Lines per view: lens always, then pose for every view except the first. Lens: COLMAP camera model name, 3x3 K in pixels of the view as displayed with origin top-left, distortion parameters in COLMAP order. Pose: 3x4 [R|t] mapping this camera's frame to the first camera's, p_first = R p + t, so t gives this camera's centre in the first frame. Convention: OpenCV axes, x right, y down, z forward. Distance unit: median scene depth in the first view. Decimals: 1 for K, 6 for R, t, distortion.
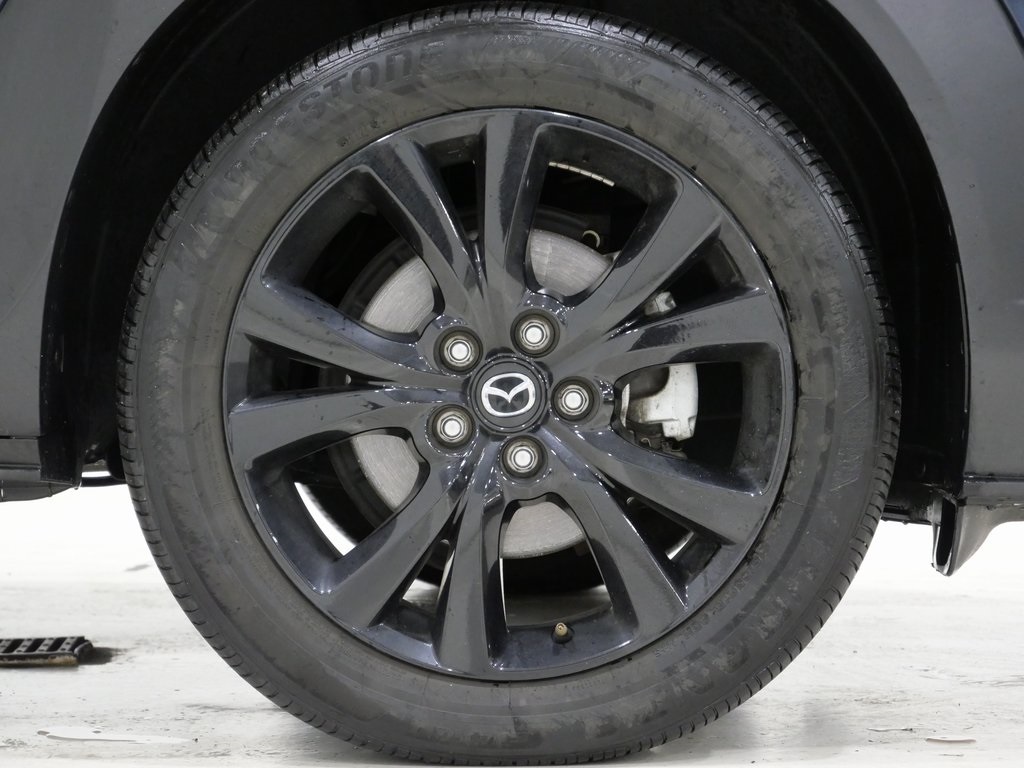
lens RADIAL K [[3380.6, 0, 511.9], [0, 3380.6, 383.5], [0, 0, 1]] dist [-0.131984, 0.000000]
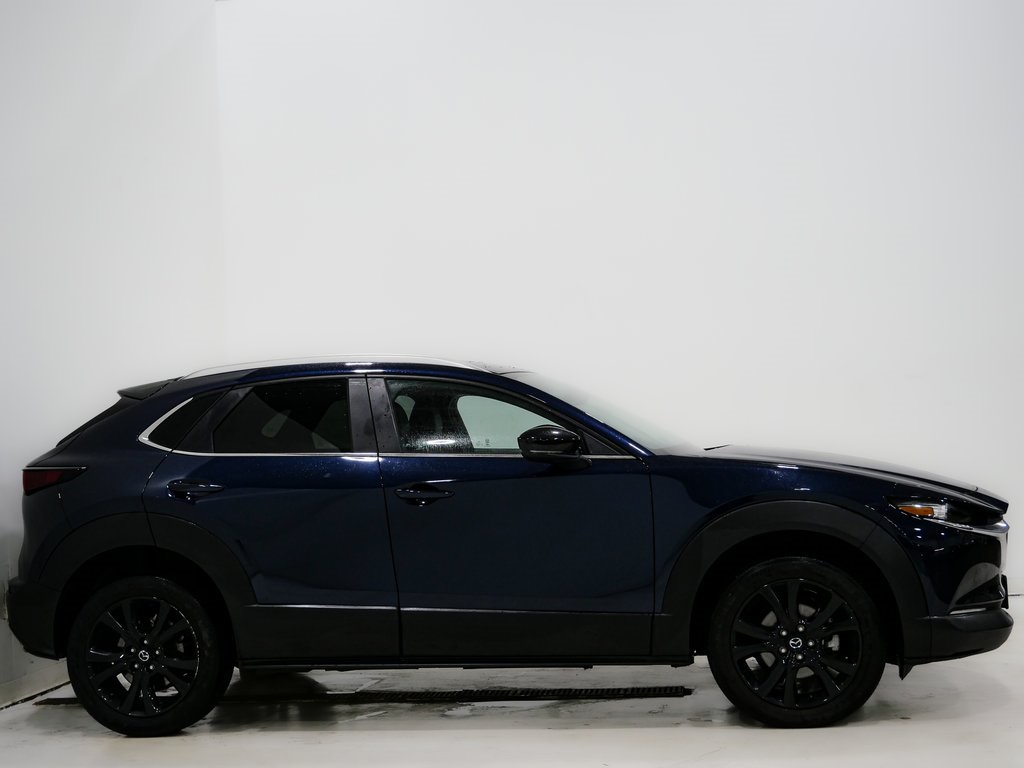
lens RADIAL K [[1388.7, 0, 511.3], [0, 1388.7, 386.2], [0, 0, 1]] dist [-0.050530, 0.000000]
pose [[0.982272, -0.060223, -0.177524, -0.024999], [0.044323, 0.994753, -0.092211, -0.178925], [0.182146, 0.082707, 0.979787, -0.857931]]
